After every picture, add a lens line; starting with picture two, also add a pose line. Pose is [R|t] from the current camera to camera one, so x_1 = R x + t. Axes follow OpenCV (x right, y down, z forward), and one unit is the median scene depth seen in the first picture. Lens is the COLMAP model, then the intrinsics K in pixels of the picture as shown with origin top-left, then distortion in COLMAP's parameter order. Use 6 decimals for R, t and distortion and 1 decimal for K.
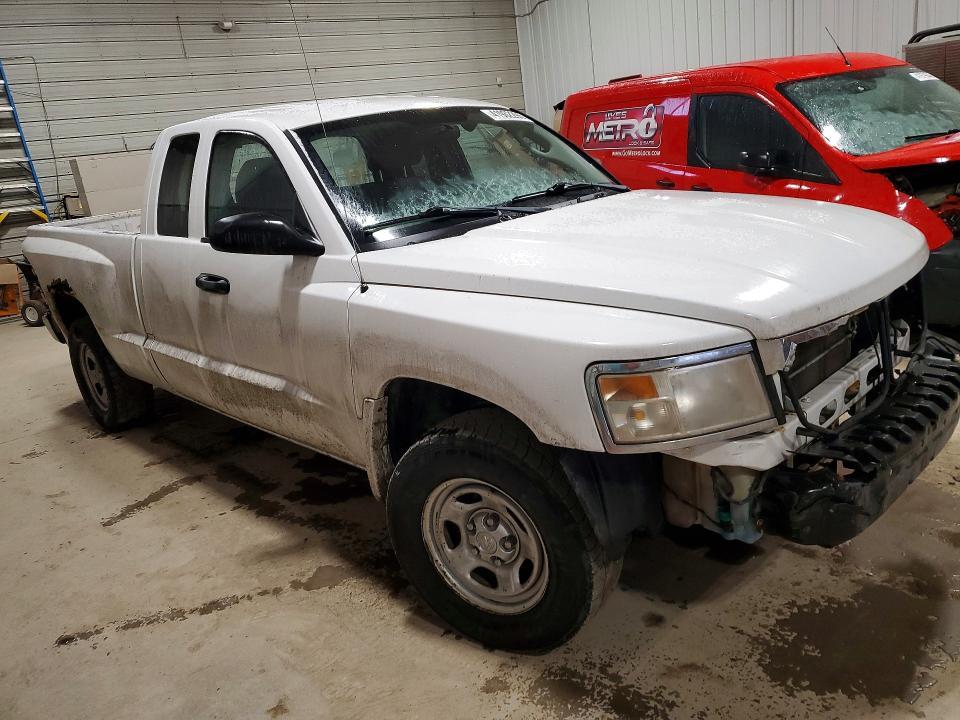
lens RADIAL K [[712.4, 0, 480.0], [0, 712.4, 360.0], [0, 0, 1]] dist [0.028138, 0.002841]
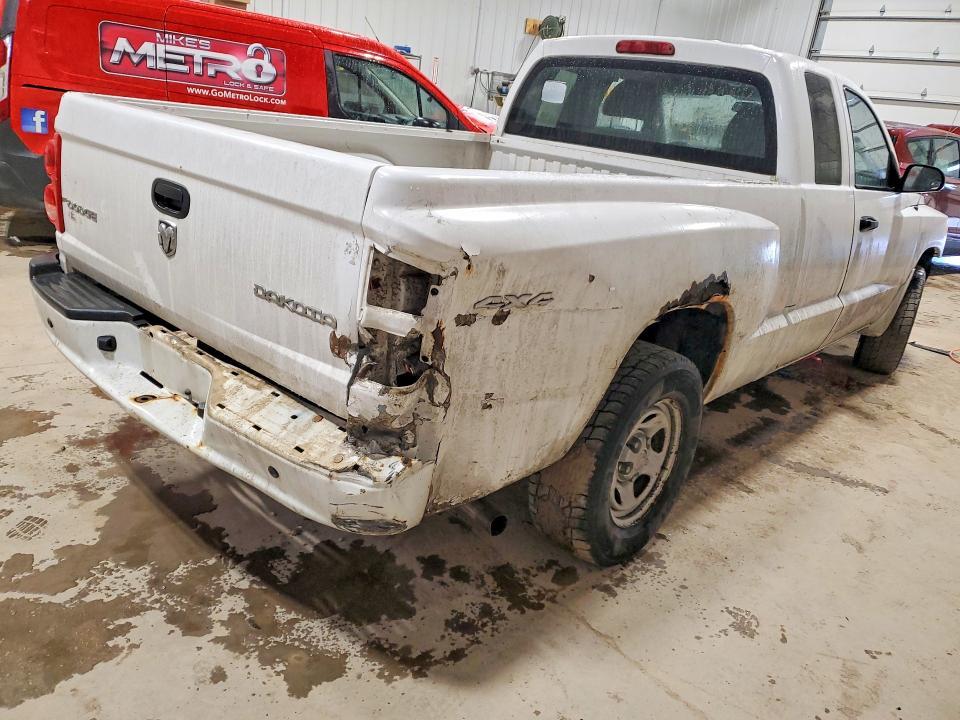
lens RADIAL K [[712.4, 0, 480.0], [0, 712.4, 360.0], [0, 0, 1]] dist [0.028138, 0.002841]
pose [[-0.038264, -0.236978, 0.970761, -1.117447], [0.190453, 0.951935, 0.239889, -0.215327], [-0.980950, 0.194064, 0.008709, 1.199654]]
